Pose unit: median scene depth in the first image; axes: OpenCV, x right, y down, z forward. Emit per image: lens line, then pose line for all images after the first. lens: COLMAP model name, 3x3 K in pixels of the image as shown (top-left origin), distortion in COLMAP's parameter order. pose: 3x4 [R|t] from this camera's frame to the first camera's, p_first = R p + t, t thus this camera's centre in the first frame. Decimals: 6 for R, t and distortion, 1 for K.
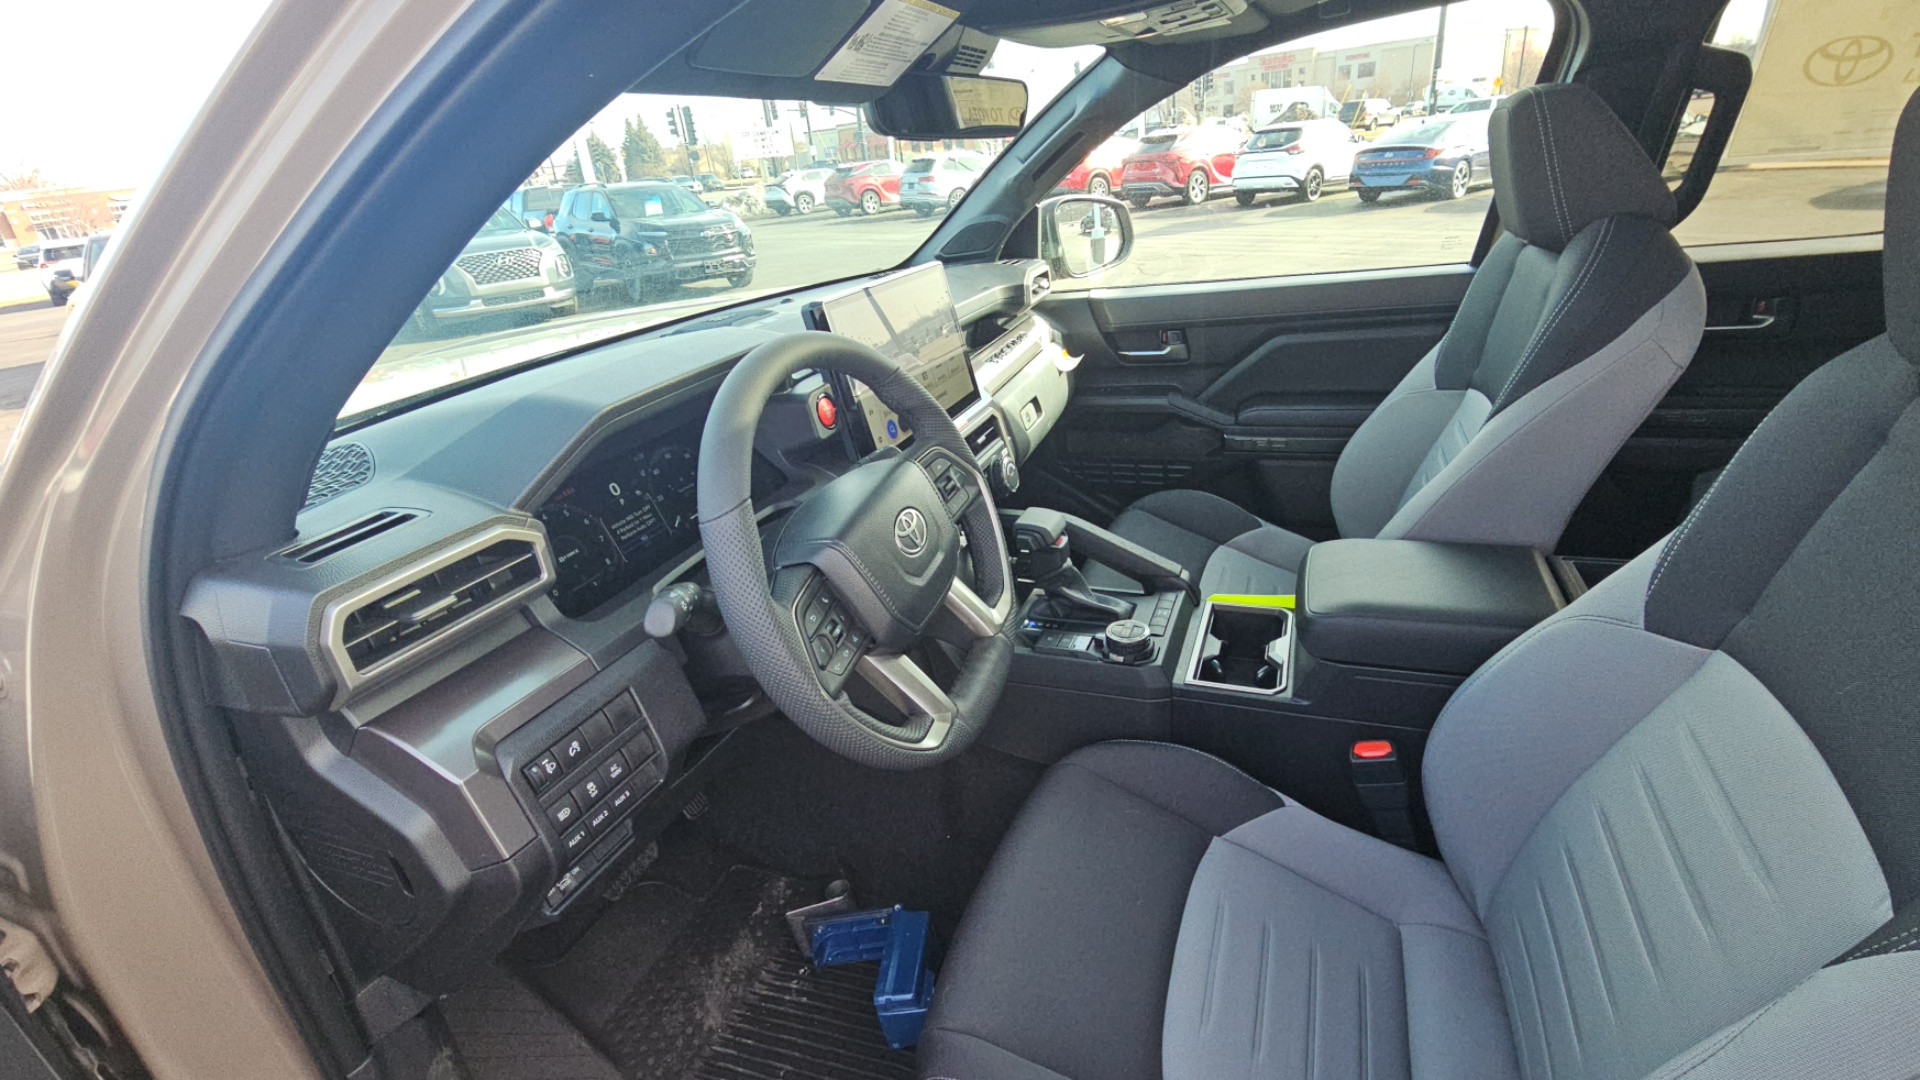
lens RADIAL K [[856.2, 0, 987.9], [0, 856.2, 549.9], [0, 0, 1]] dist [0.007078, -0.006180]
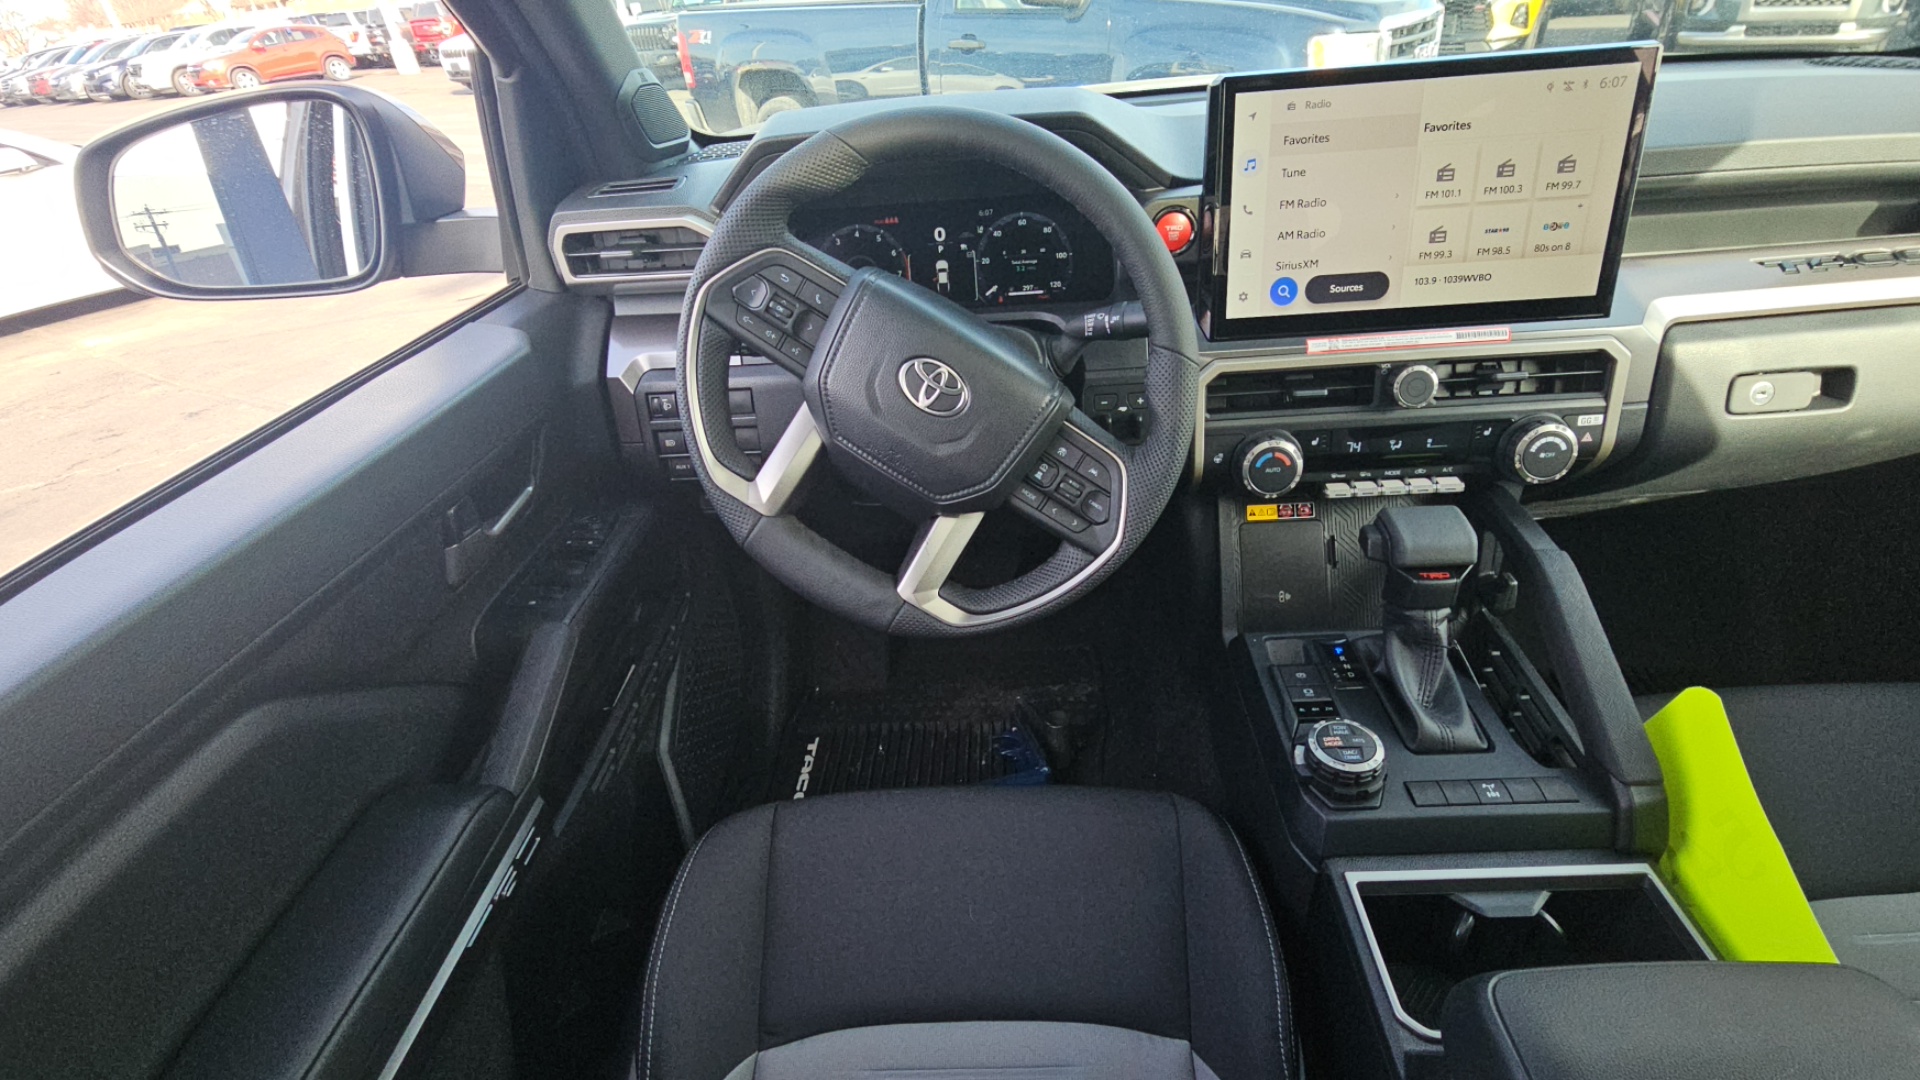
lens RADIAL K [[856.2, 0, 979.3], [0, 856.2, 550.9], [0, 0, 1]] dist [0.007078, -0.006180]
pose [[0.338764, 0.580239, -0.740649, 0.421907], [-0.353962, 0.807960, 0.471074, -0.198813], [0.871751, 0.102579, 0.479091, 0.440379]]
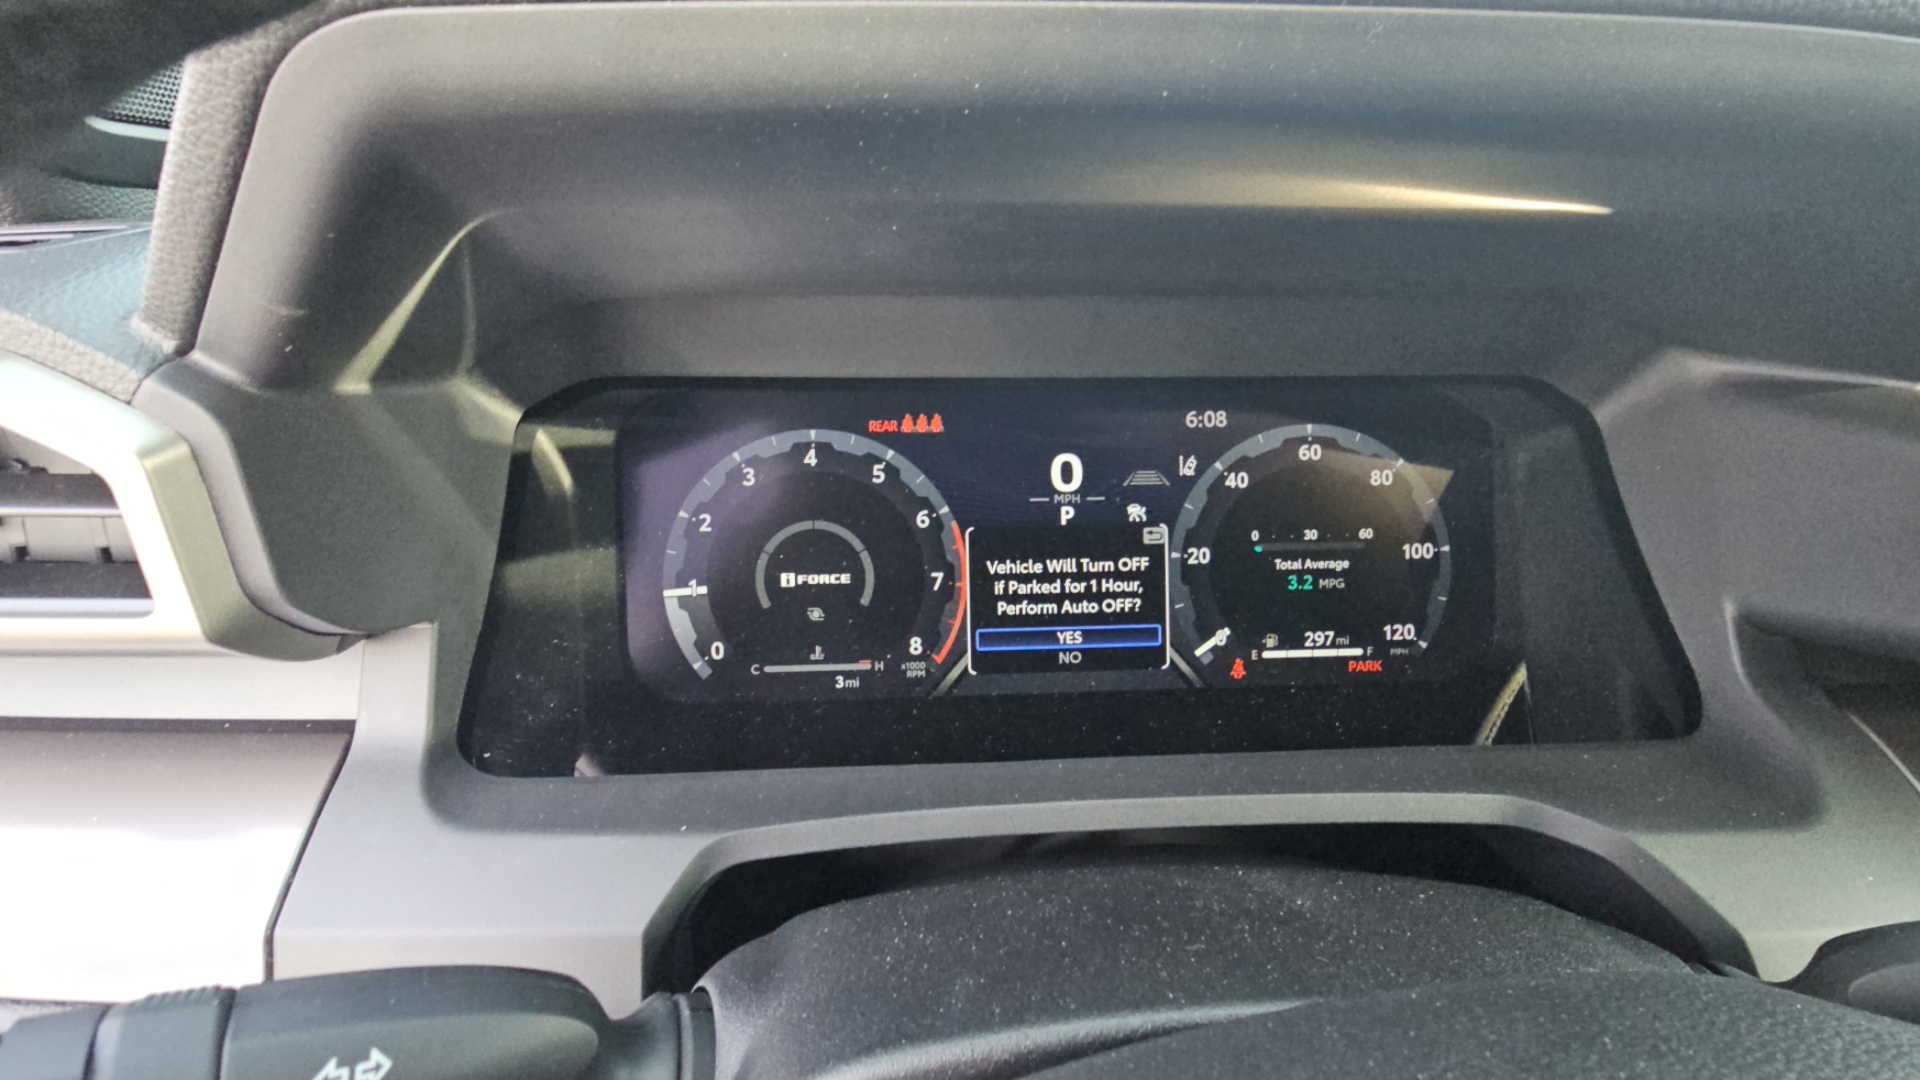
lens RADIAL K [[856.2, 0, 973.4], [0, 856.2, 546.8], [0, 0, 1]] dist [0.007078, -0.006180]
pose [[0.416120, 0.422236, -0.805332, -0.124532], [-0.425170, 0.873223, 0.238144, -0.082573], [0.803788, 0.243307, 0.542888, 0.595049]]
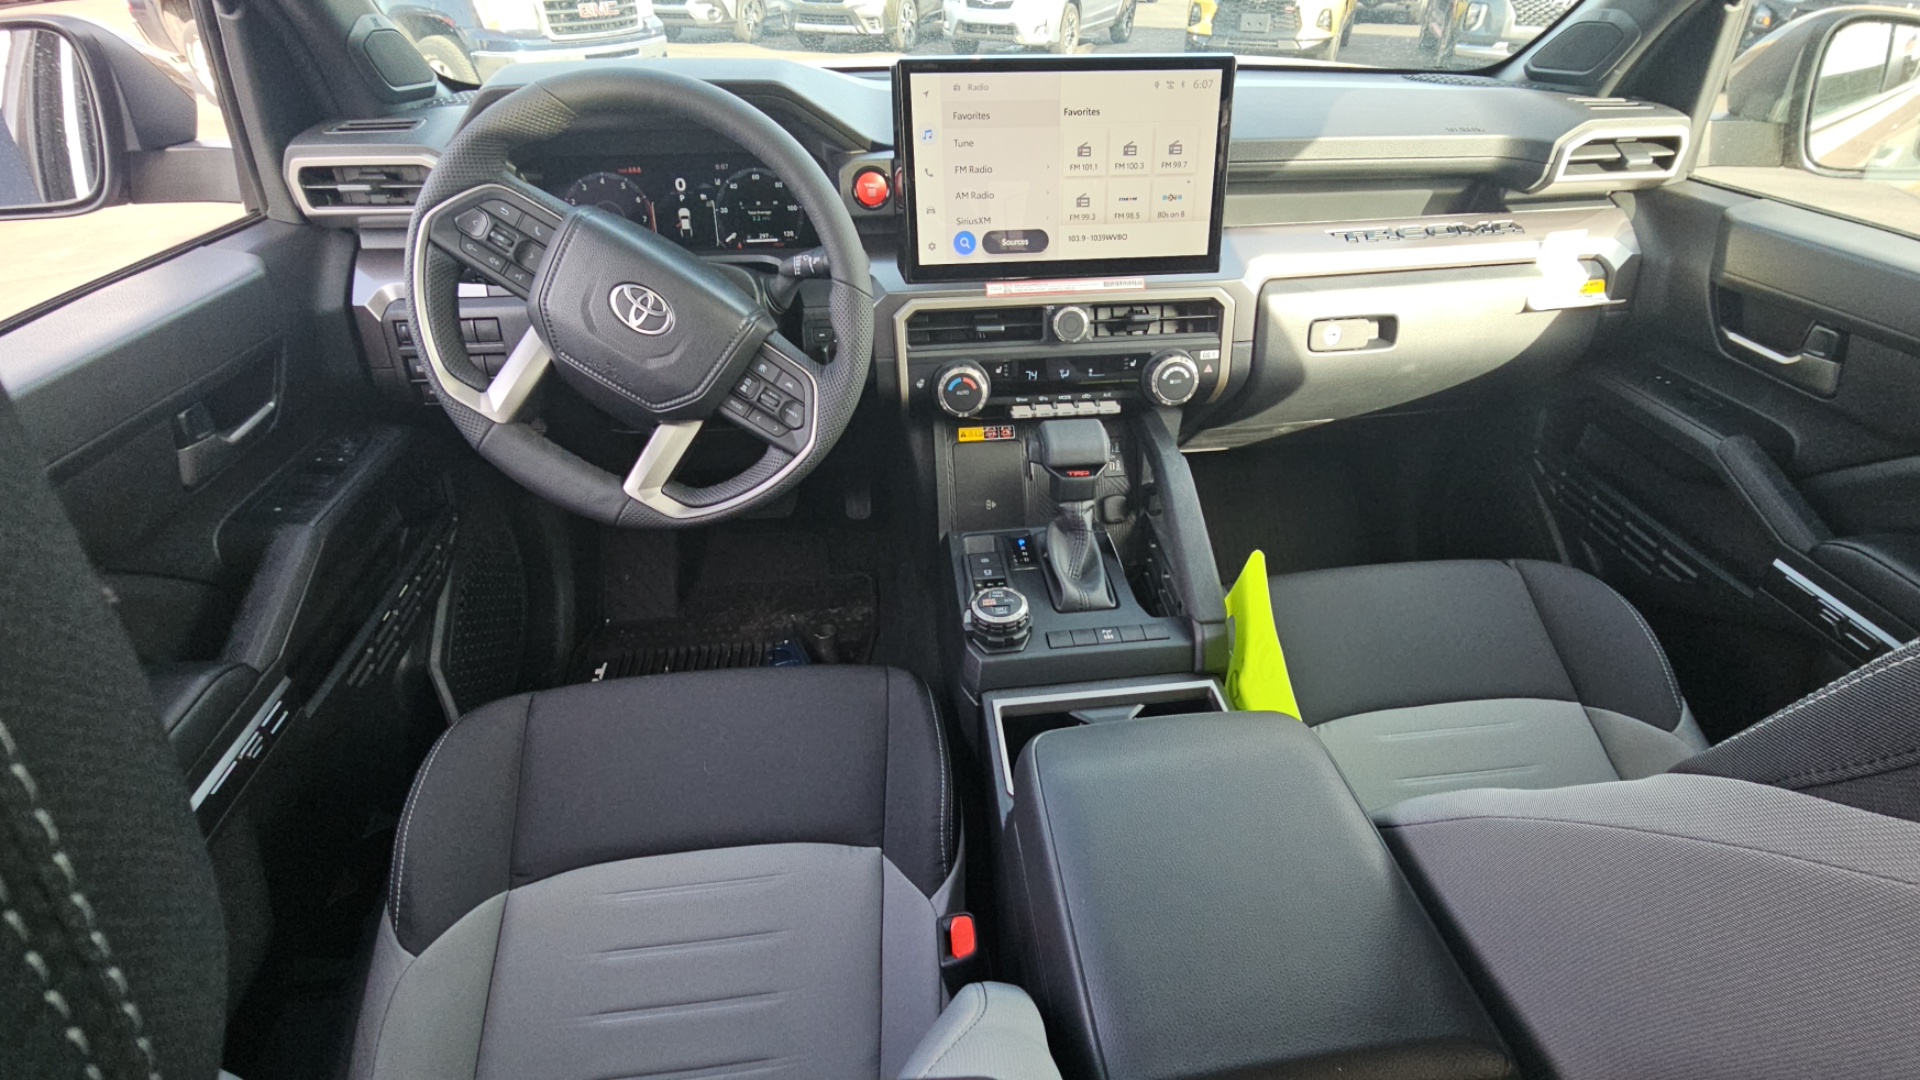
lens RADIAL K [[856.2, 0, 980.8], [0, 856.2, 548.9], [0, 0, 1]] dist [0.007078, -0.006180]
pose [[0.464593, 0.589331, -0.660941, 0.598002], [-0.409370, 0.804777, 0.429826, -0.252184], [0.785220, 0.070875, 0.615148, 0.482643]]
